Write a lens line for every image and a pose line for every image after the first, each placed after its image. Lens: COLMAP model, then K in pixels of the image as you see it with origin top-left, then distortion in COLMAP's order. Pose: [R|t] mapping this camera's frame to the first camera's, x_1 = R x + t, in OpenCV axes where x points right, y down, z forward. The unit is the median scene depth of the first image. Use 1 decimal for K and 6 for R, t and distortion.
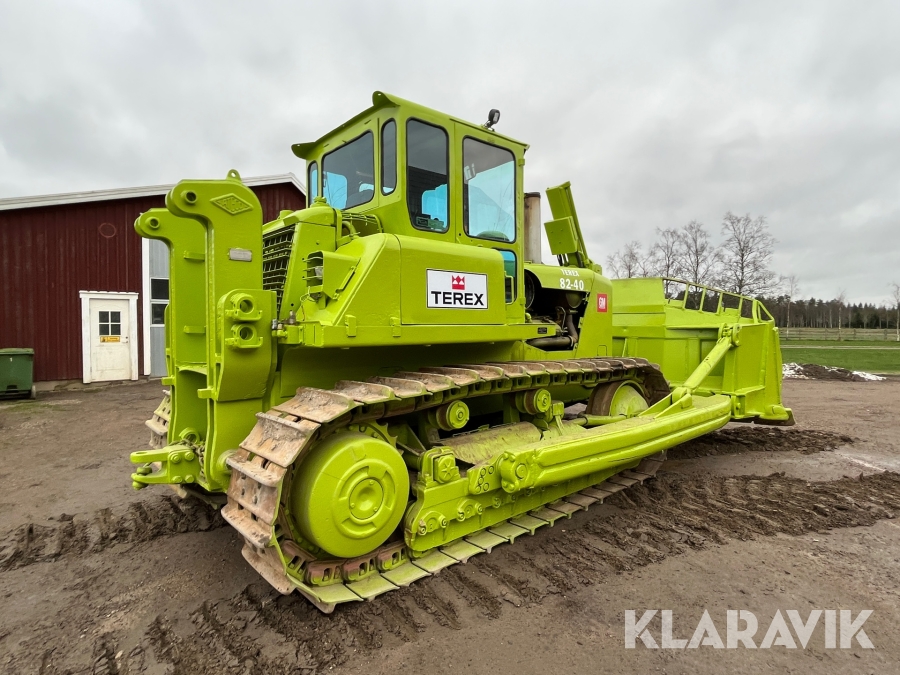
lens RADIAL K [[496.0, 0, 450.0], [0, 496.0, 337.5], [0, 0, 1]] dist [-0.002481, -0.001313]
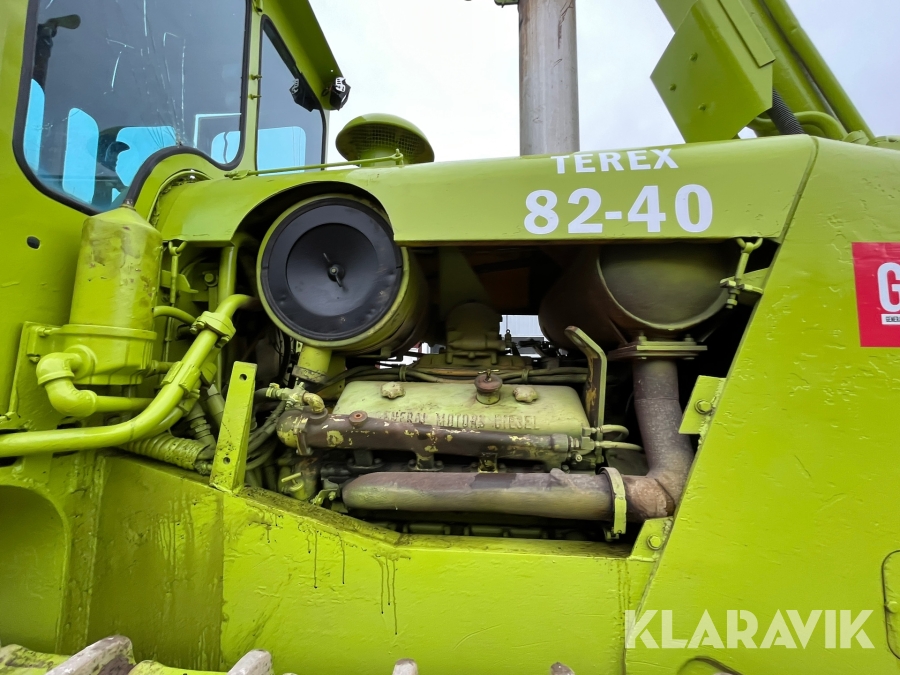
lens RADIAL K [[411.7, 0, 450.0], [0, 411.7, 337.5], [0, 0, 1]] dist [-0.006559, -0.000213]
pose [[0.703181, -0.052162, -0.709095, 0.314223], [-0.031328, 0.994064, -0.104192, -0.037169], [0.710321, 0.095480, 0.697372, 0.842117]]
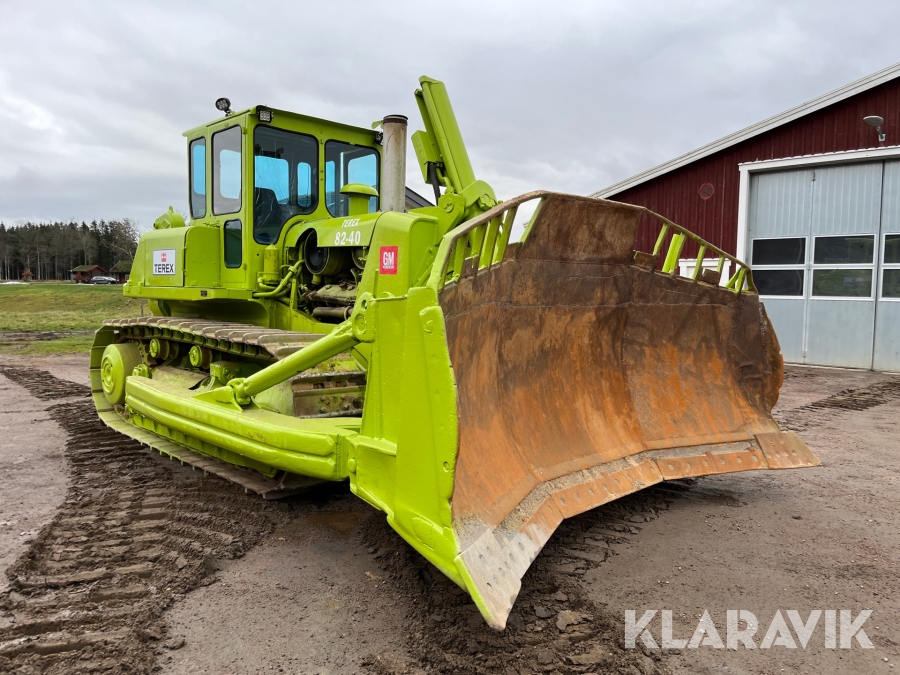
lens RADIAL K [[686.0, 0, 450.0], [0, 686.0, 337.5], [0, 0, 1]] dist [0.029593, -0.006961]
pose [[0.038308, 0.073584, -0.996553, 1.305843], [-0.047696, 0.996283, 0.071731, -0.039307], [0.998127, 0.044783, 0.041676, 1.119566]]
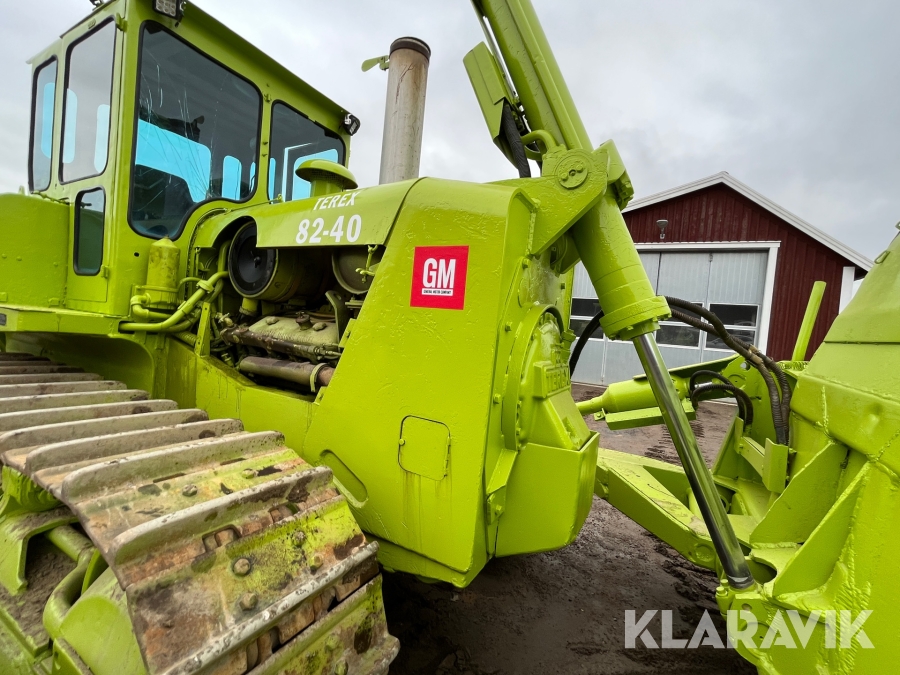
lens RADIAL K [[411.7, 0, 450.0], [0, 411.7, 337.5], [0, 0, 1]] dist [-0.006559, -0.000213]
pose [[0.328508, 0.058426, -0.942692, 0.580840], [-0.106695, 0.993992, 0.024424, -0.043317], [0.938455, 0.092556, 0.332768, 0.991710]]
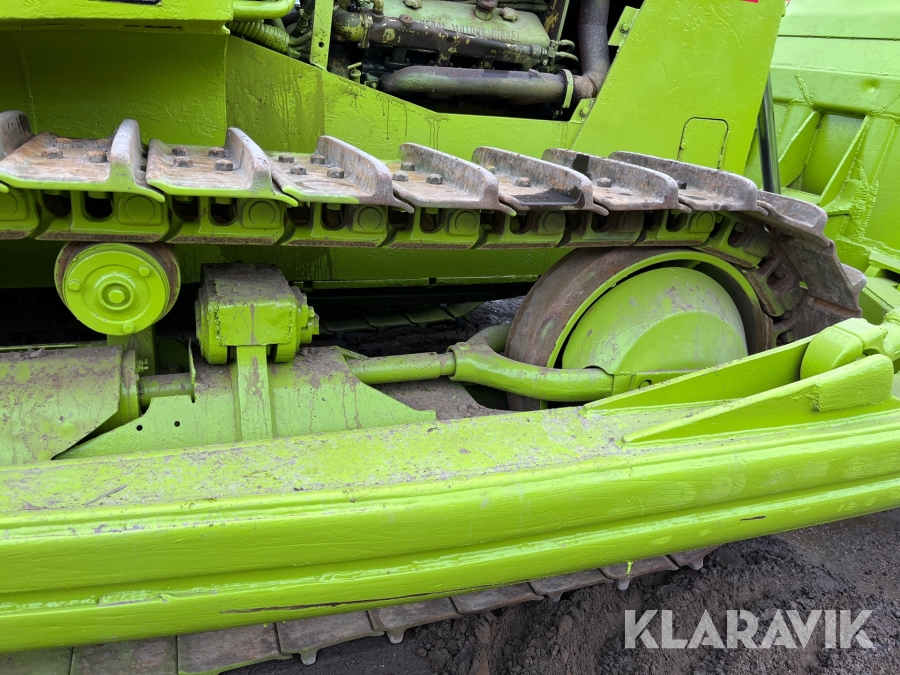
lens RADIAL K [[673.0, 0, 436.5], [0, 673.0, 356.1], [0, 0, 1]] dist [0.005164, 0.002216]
pose [[0.923950, 0.213903, -0.317114, 0.337599], [-0.087456, 0.925201, 0.369263, 0.013009], [0.372381, -0.313447, 0.873546, 0.556655]]
